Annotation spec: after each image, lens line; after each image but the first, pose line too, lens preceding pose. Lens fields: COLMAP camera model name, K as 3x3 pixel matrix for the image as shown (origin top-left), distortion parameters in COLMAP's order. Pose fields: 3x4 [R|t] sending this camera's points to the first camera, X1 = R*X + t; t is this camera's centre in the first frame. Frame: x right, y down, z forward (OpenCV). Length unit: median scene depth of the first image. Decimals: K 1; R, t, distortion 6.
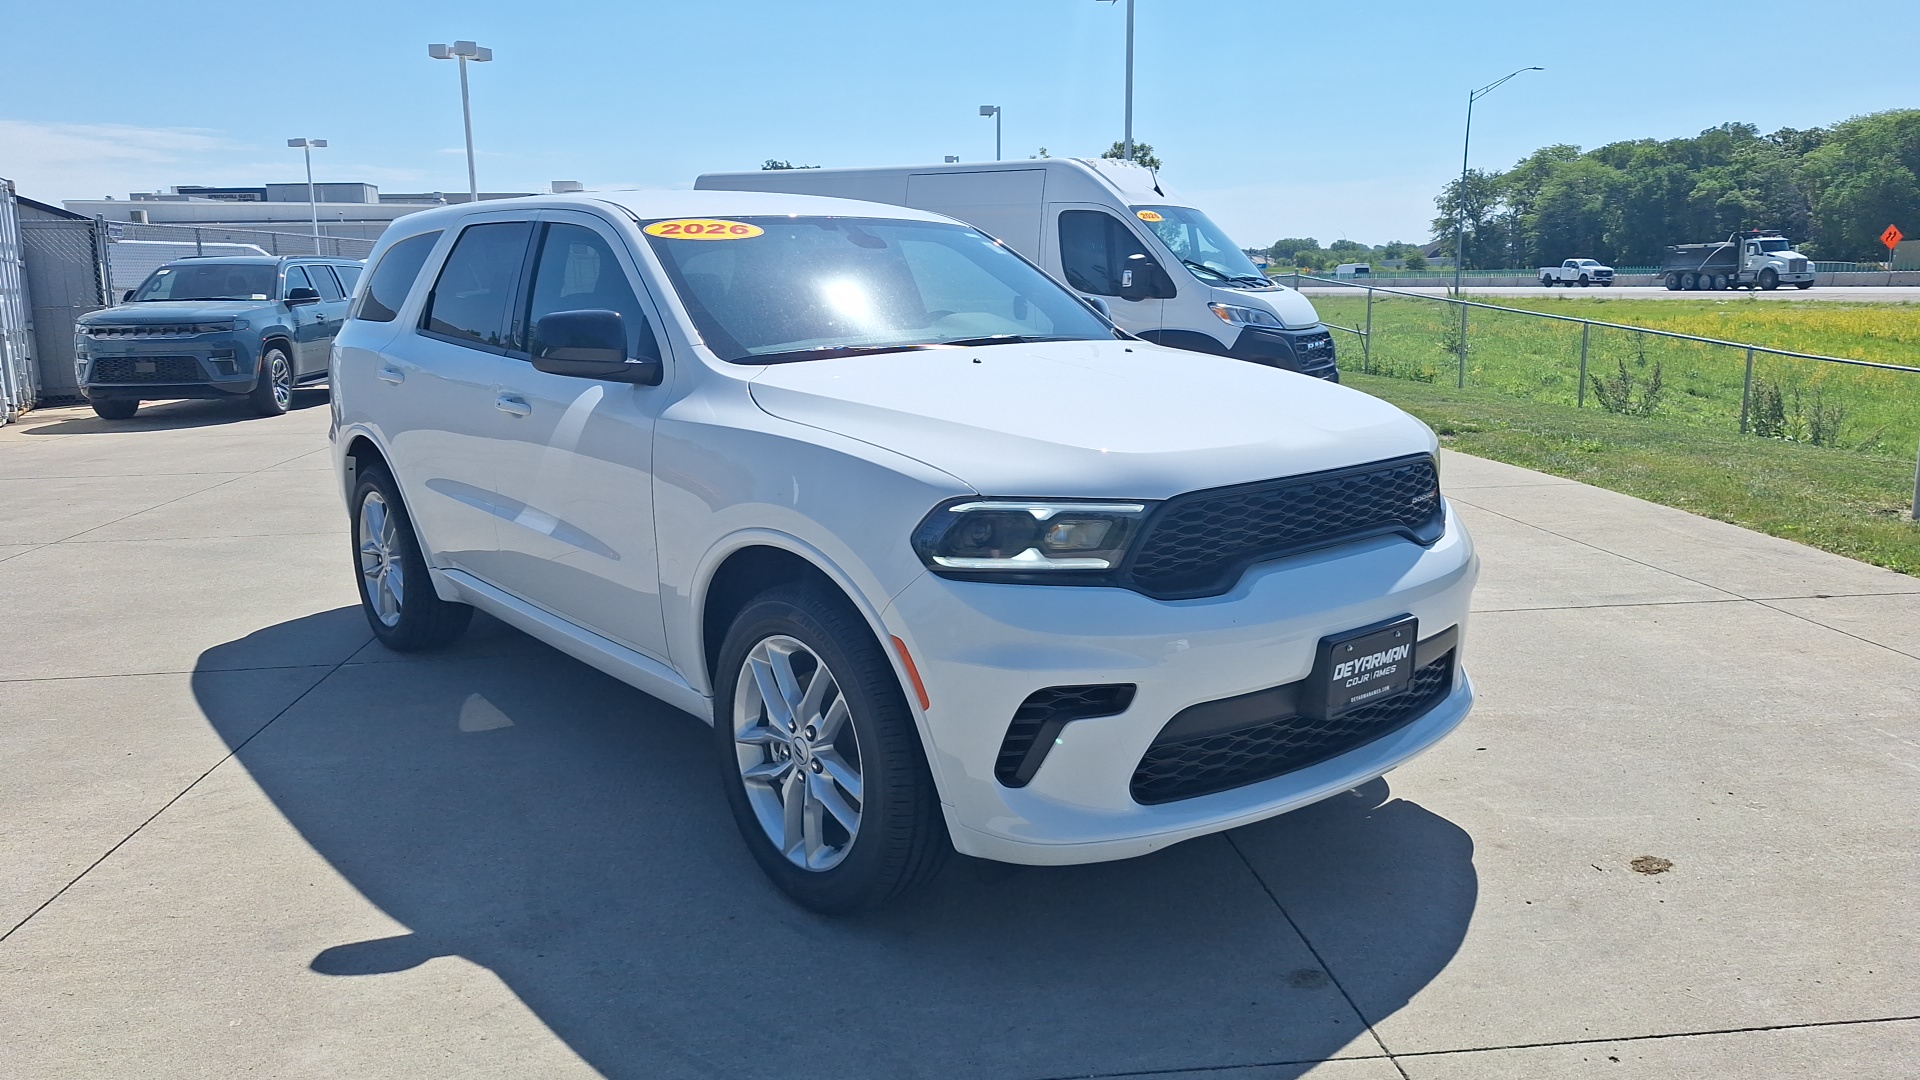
lens RADIAL K [[1325.2, 0, 941.3], [0, 1325.2, 534.3], [0, 0, 1]] dist [0.060880, -0.068133]
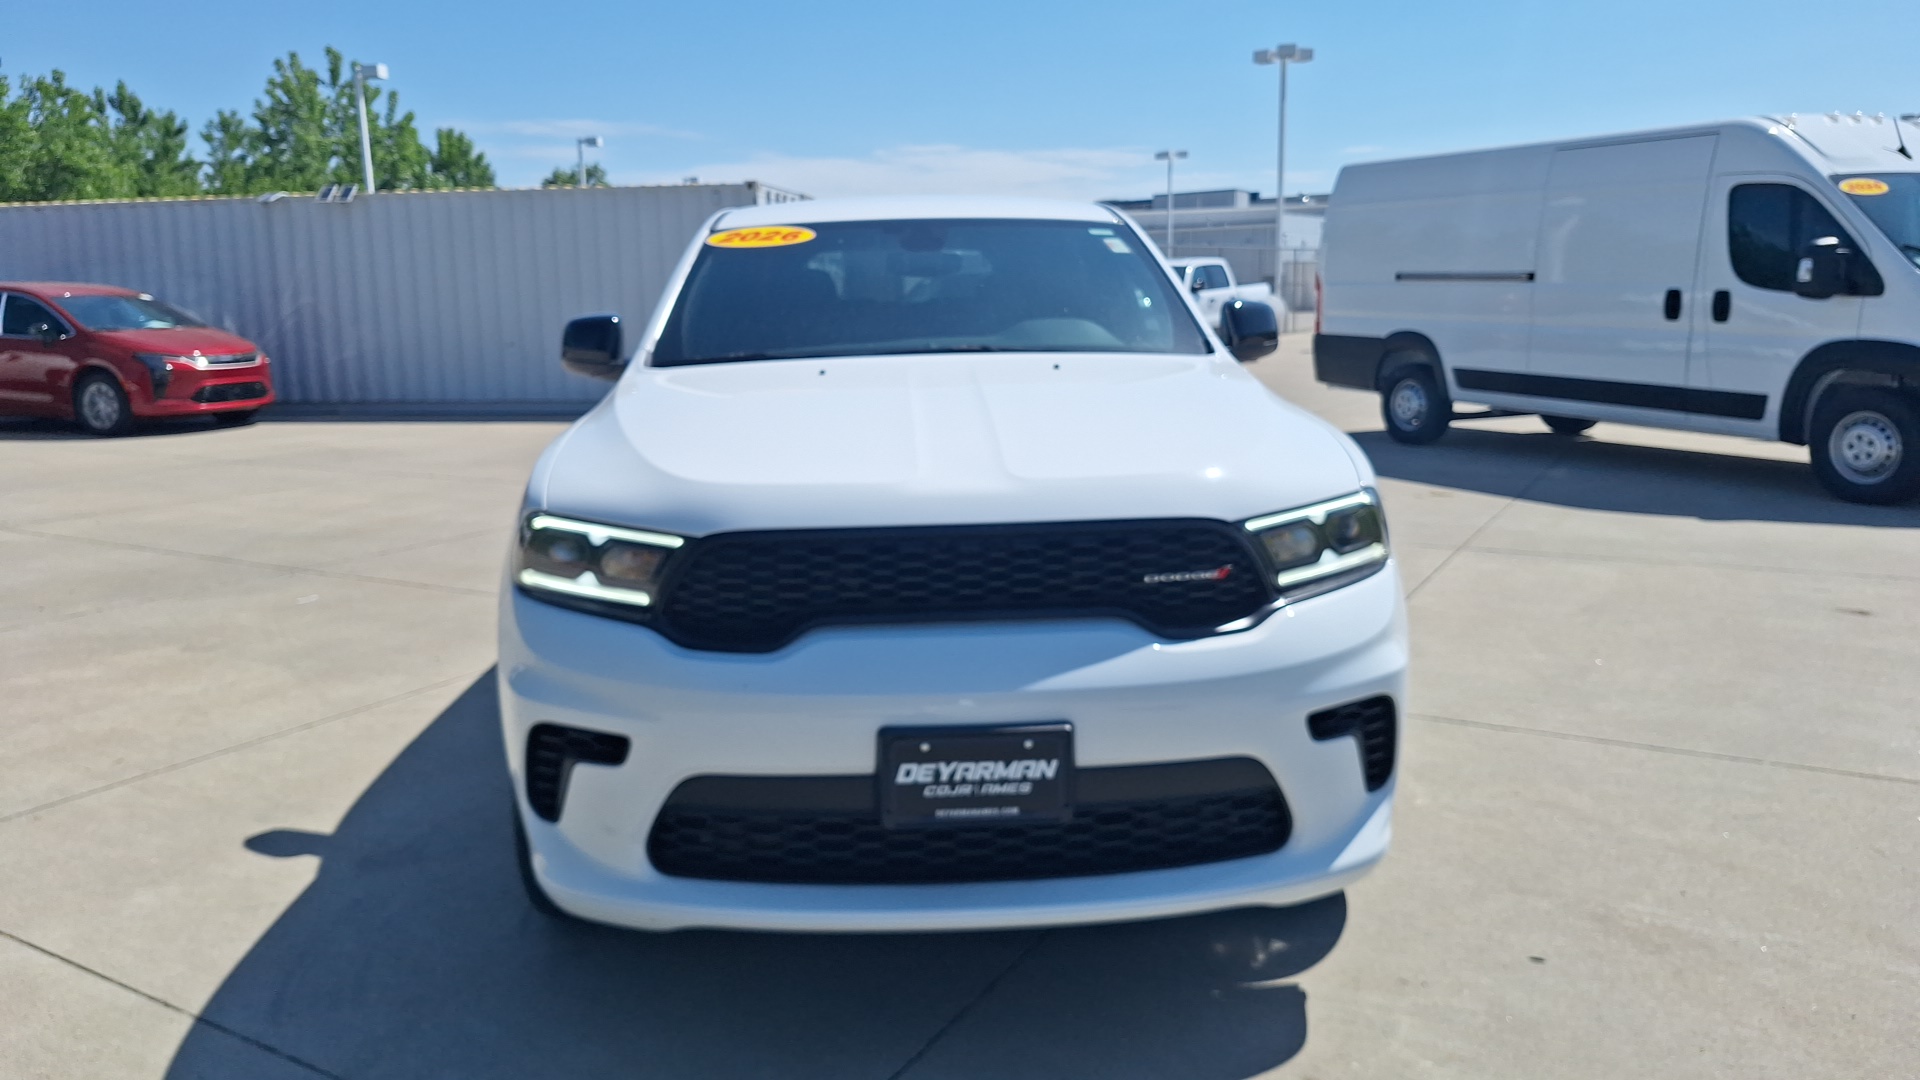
lens RADIAL K [[1325.2, 0, 941.0], [0, 1325.2, 542.5], [0, 0, 1]] dist [0.060880, -0.068133]
pose [[0.810258, 0.106309, -0.576351, 0.614029], [-0.101802, 0.993991, 0.040225, -0.056505], [0.577164, 0.026081, 0.816211, 0.283521]]
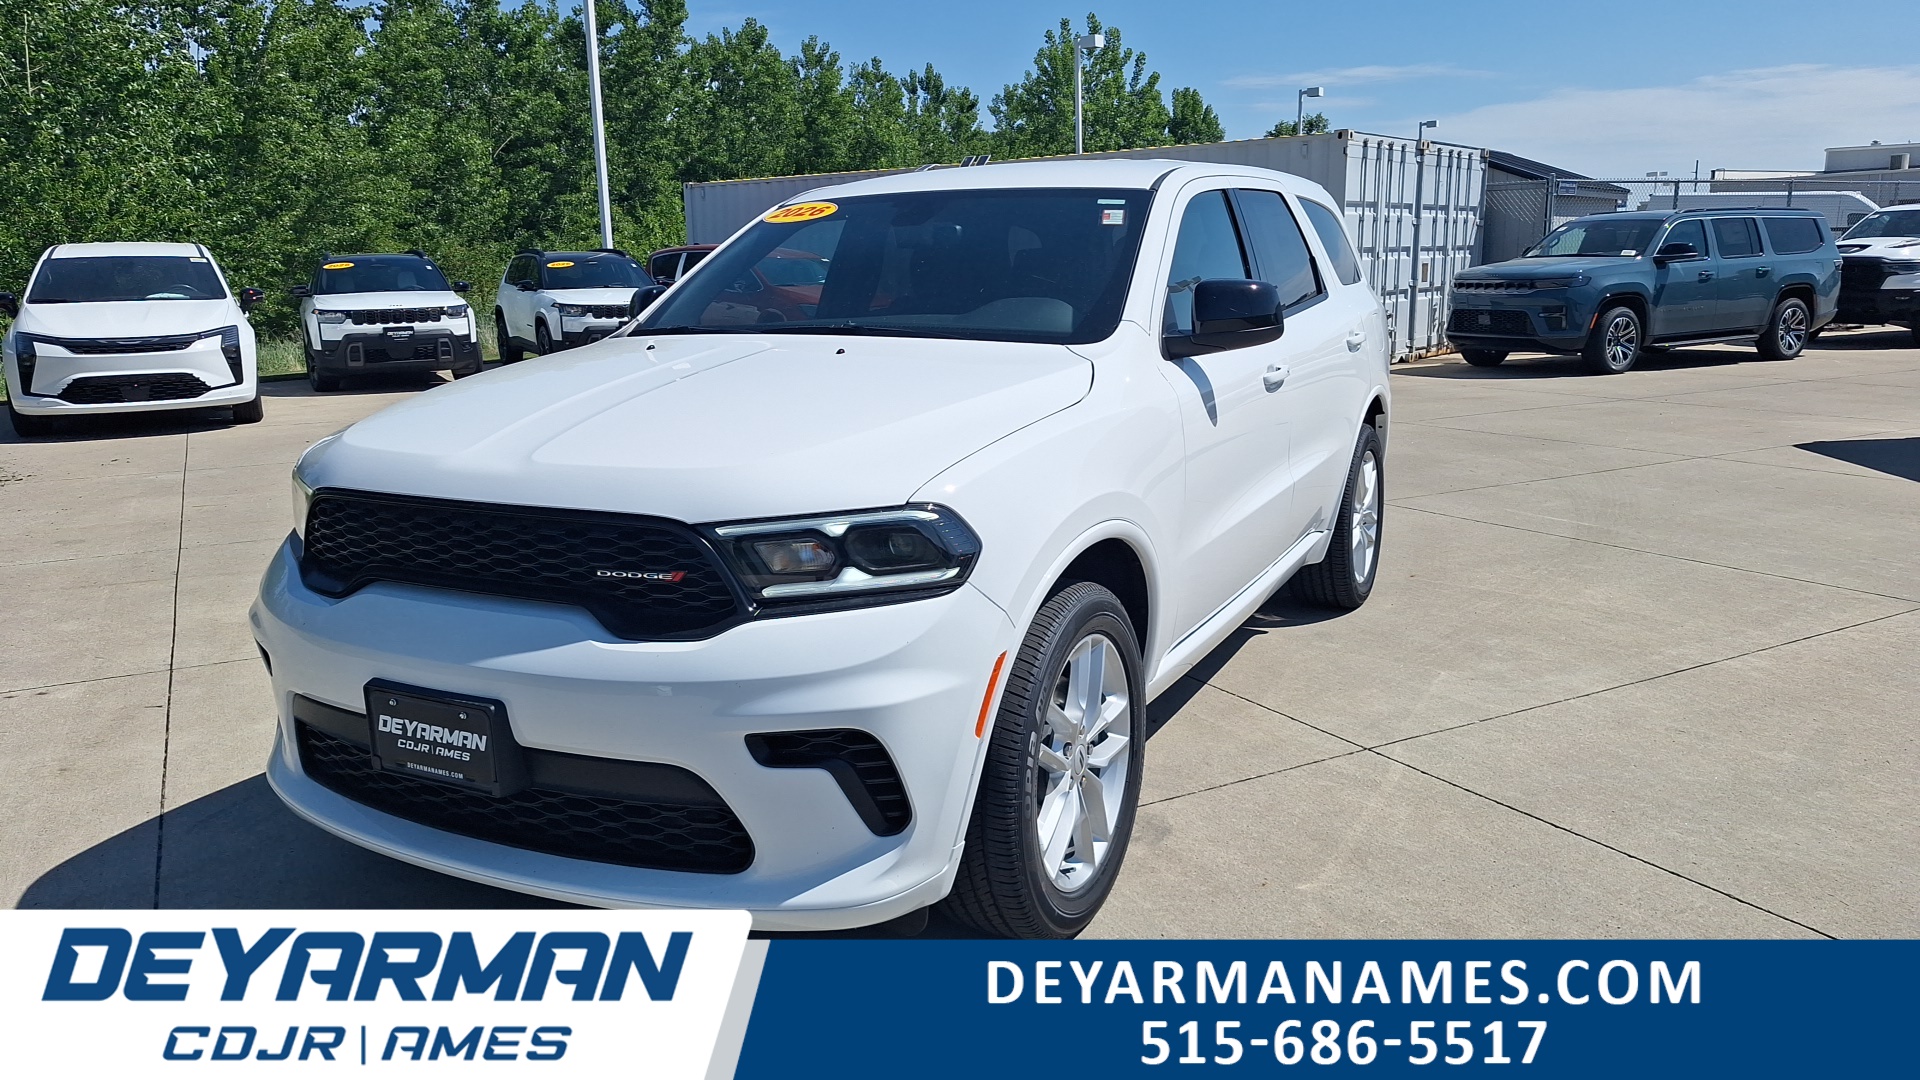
lens RADIAL K [[1325.2, 0, 965.1], [0, 1325.2, 541.8], [0, 0, 1]] dist [0.060880, -0.068133]
pose [[0.413208, 0.194437, -0.889637, 0.981236], [-0.156659, 0.977552, 0.140888, -0.159986], [0.897060, 0.081153, 0.434393, 0.764417]]
